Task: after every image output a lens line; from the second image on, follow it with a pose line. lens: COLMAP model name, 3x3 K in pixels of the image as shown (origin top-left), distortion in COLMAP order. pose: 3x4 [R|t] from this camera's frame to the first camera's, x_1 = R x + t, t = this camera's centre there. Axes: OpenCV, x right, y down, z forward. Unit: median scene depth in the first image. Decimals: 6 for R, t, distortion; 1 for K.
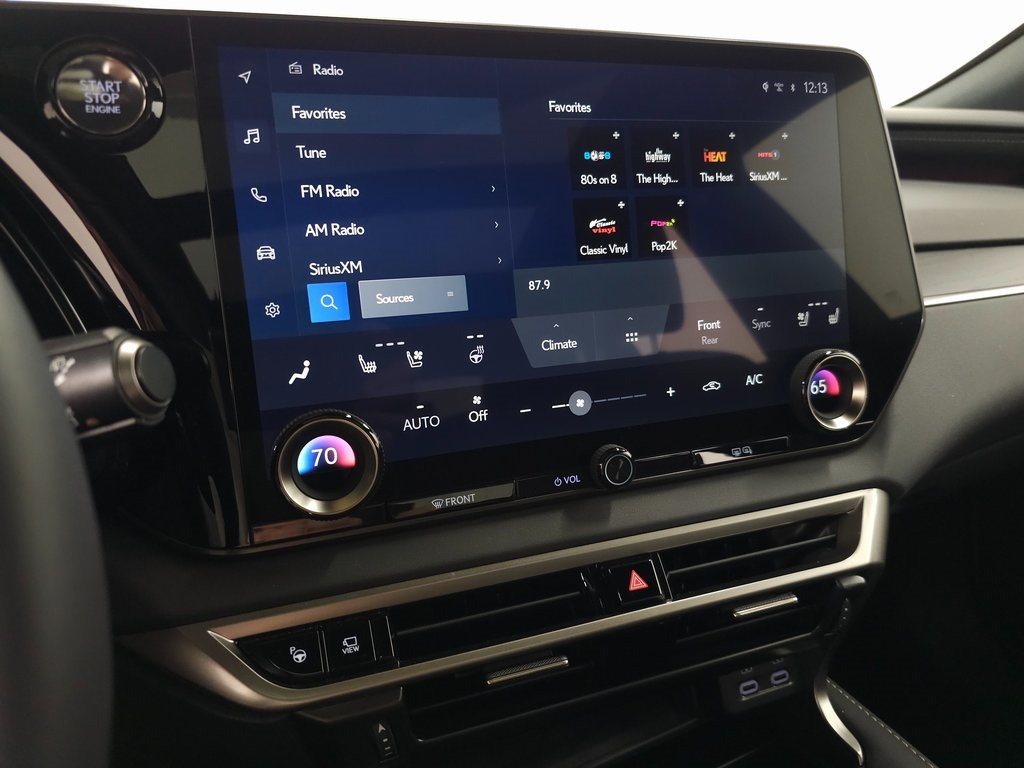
lens RADIAL K [[693.2, 0, 512.0], [0, 693.2, 384.0], [0, 0, 1]] dist [0.040632, -0.079168]
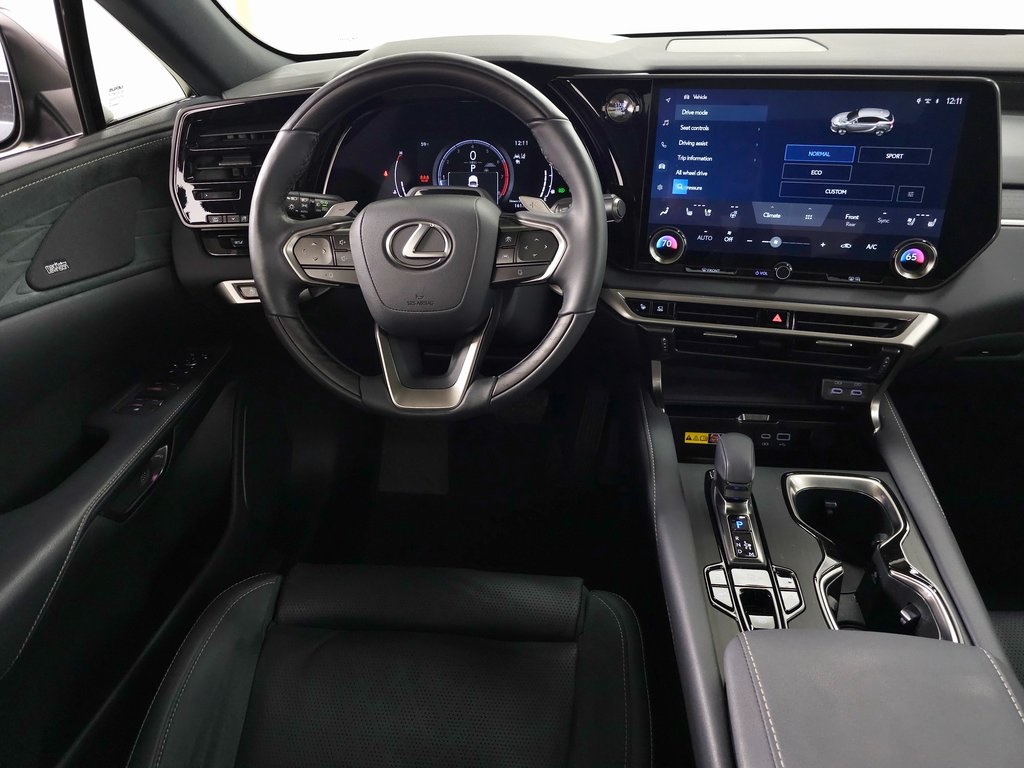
lens RADIAL K [[693.2, 0, 512.0], [0, 693.2, 384.0], [0, 0, 1]] dist [0.040632, -0.079168]
pose [[0.827341, 0.279241, -0.487372, 0.698255], [-0.146421, 0.944890, 0.292820, -0.084729], [0.542280, -0.170900, 0.822633, -1.642418]]
